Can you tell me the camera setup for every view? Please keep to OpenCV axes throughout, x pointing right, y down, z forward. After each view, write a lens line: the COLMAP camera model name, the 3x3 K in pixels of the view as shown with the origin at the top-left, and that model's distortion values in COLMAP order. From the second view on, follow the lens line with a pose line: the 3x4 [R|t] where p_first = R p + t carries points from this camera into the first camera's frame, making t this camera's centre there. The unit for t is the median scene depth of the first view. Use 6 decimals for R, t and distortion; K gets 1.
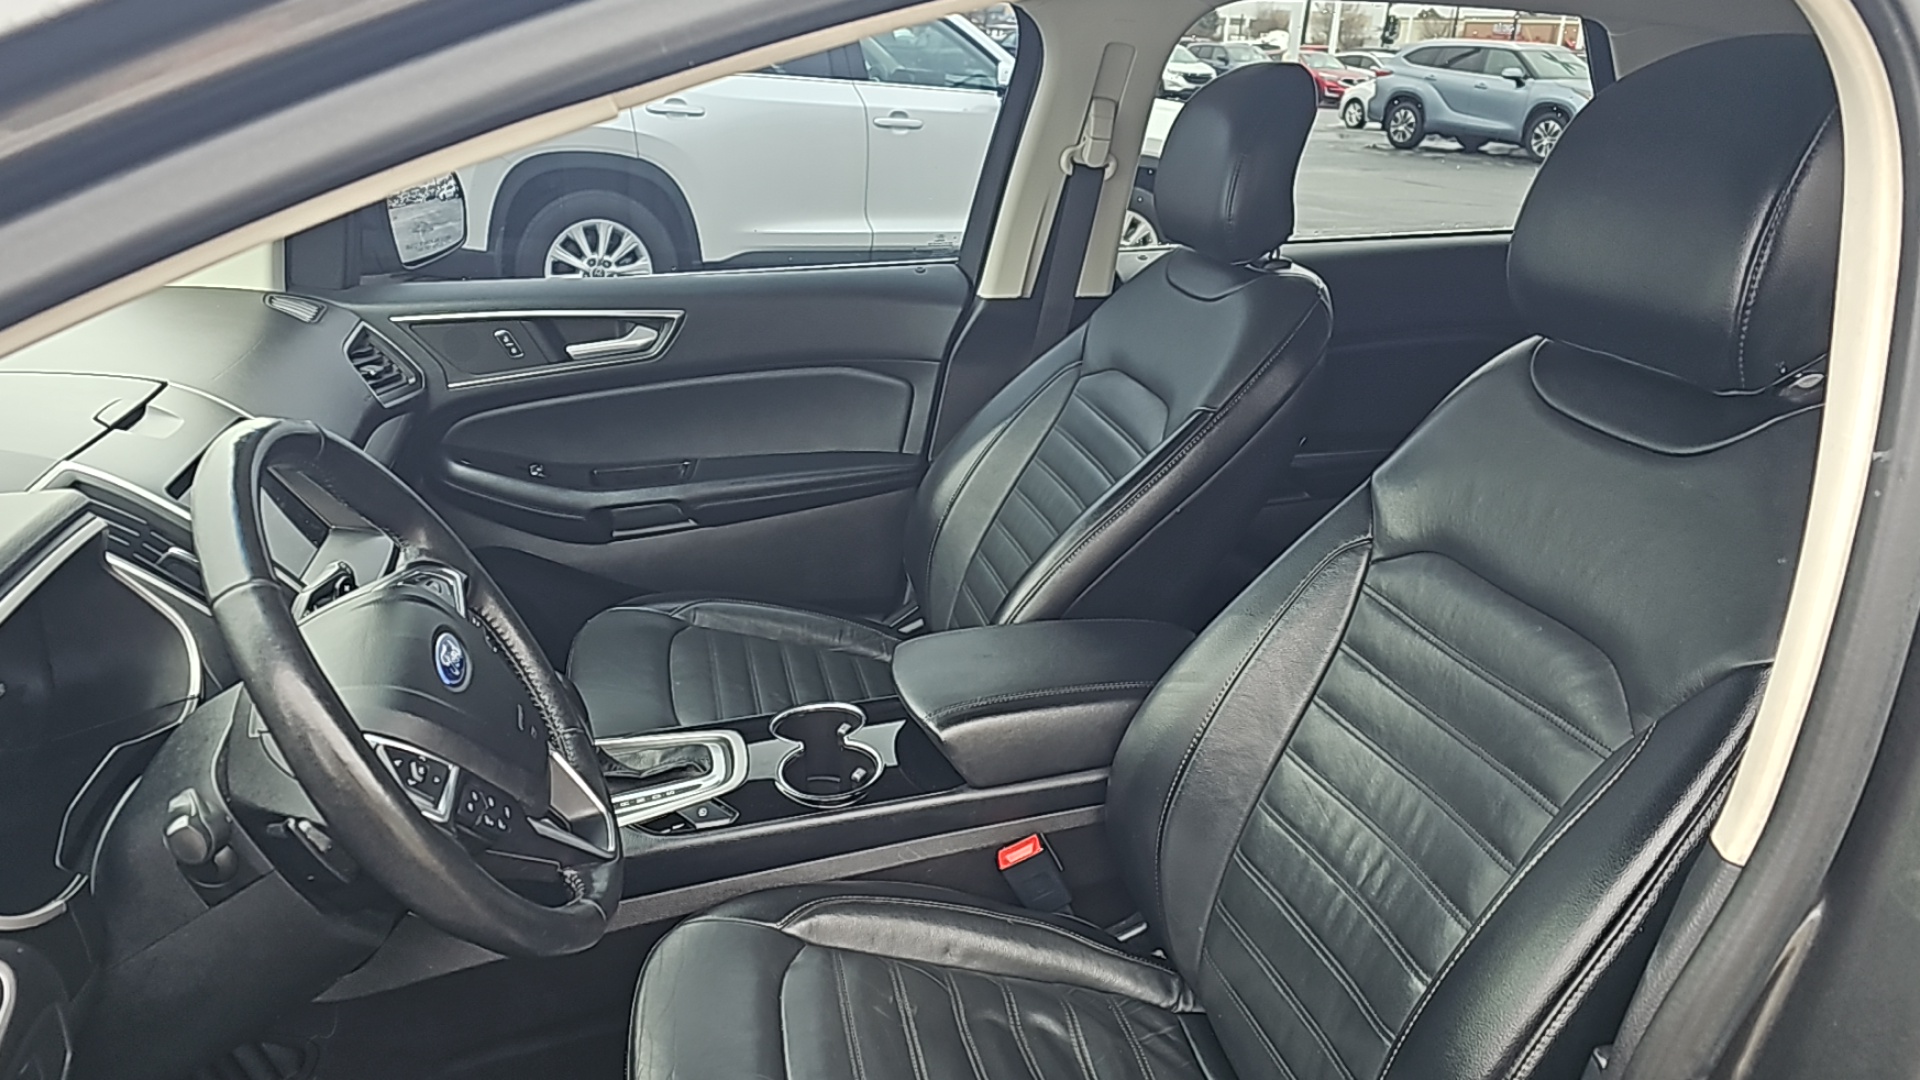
lens RADIAL K [[1329.0, 0, 940.5], [0, 1329.0, 542.5], [0, 0, 1]] dist [0.104773, -0.121544]
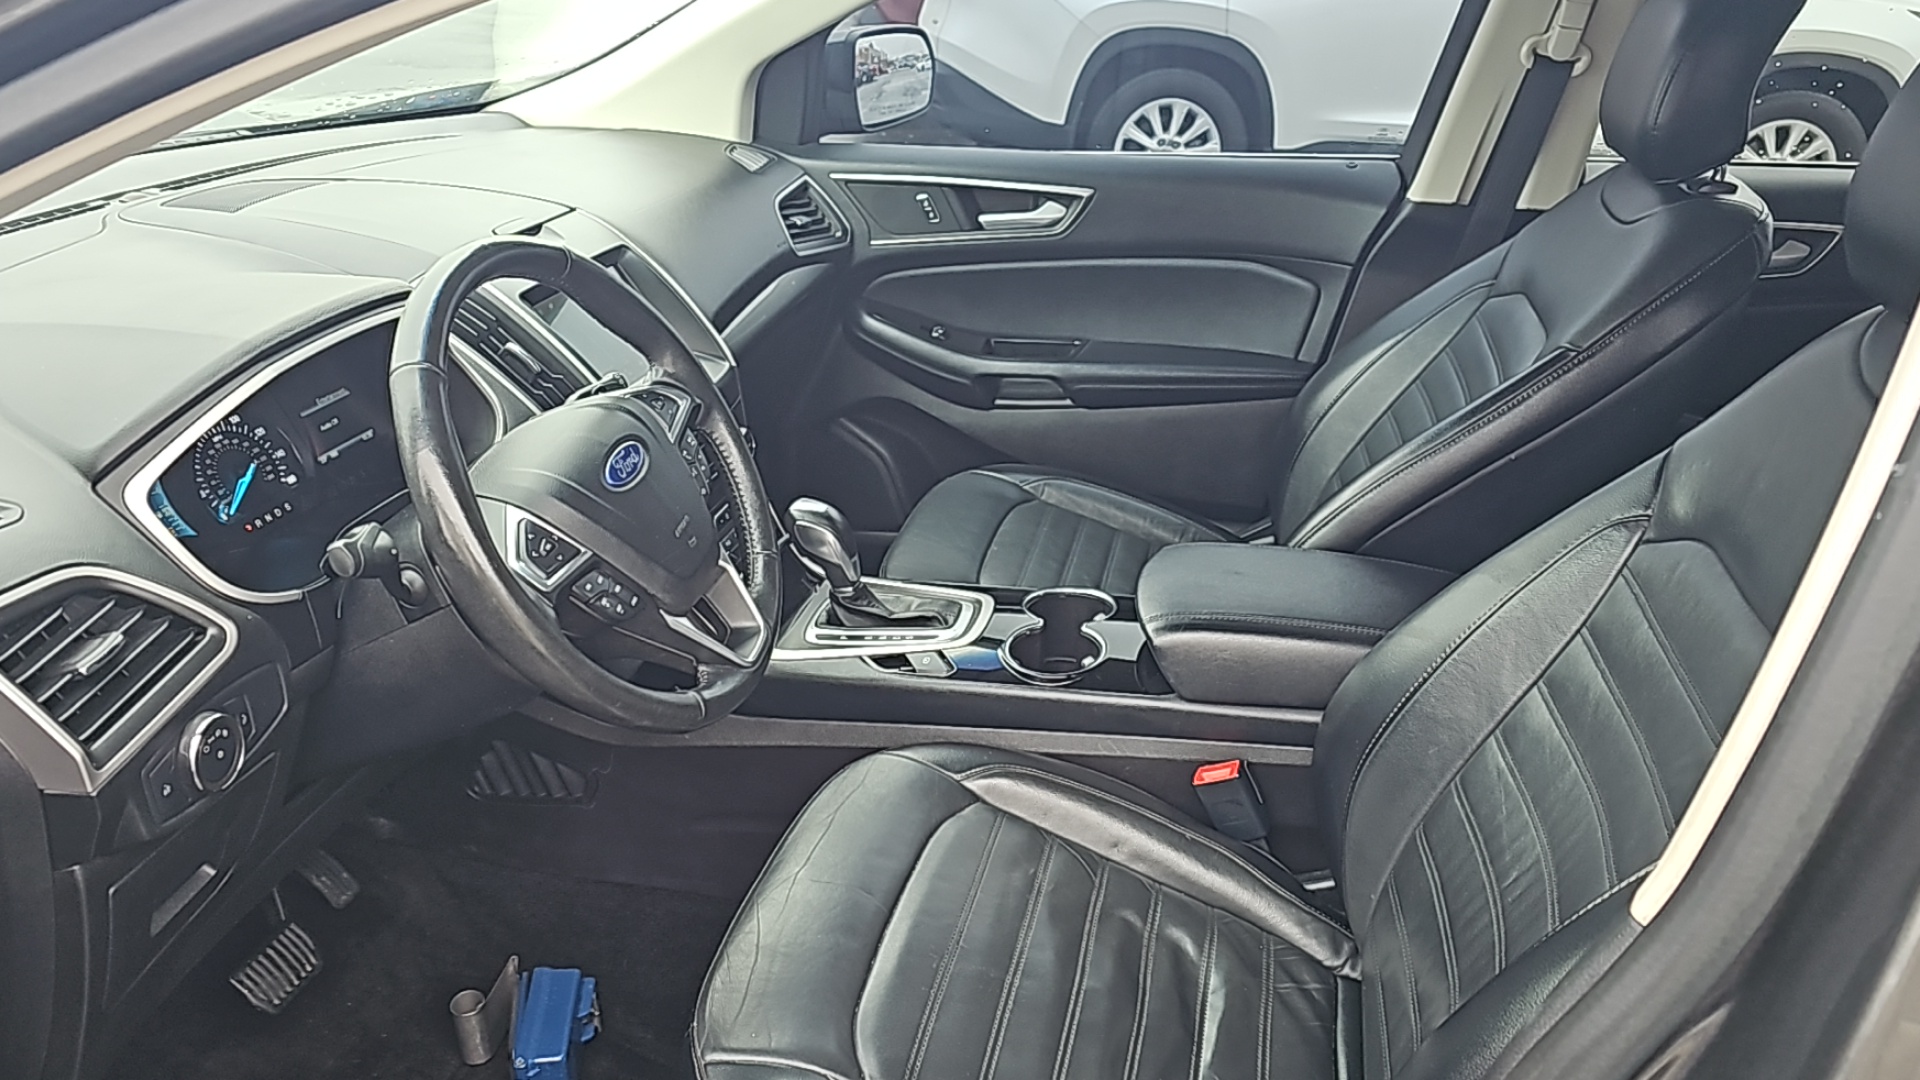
lens RADIAL K [[1329.0, 0, 940.5], [0, 1329.0, 542.5], [0, 0, 1]] dist [0.104773, -0.121544]
pose [[0.908242, 0.185387, -0.375137, 0.142603], [-0.154788, 0.981758, 0.110414, -0.006909], [0.388763, -0.042216, 0.920370, 0.019716]]
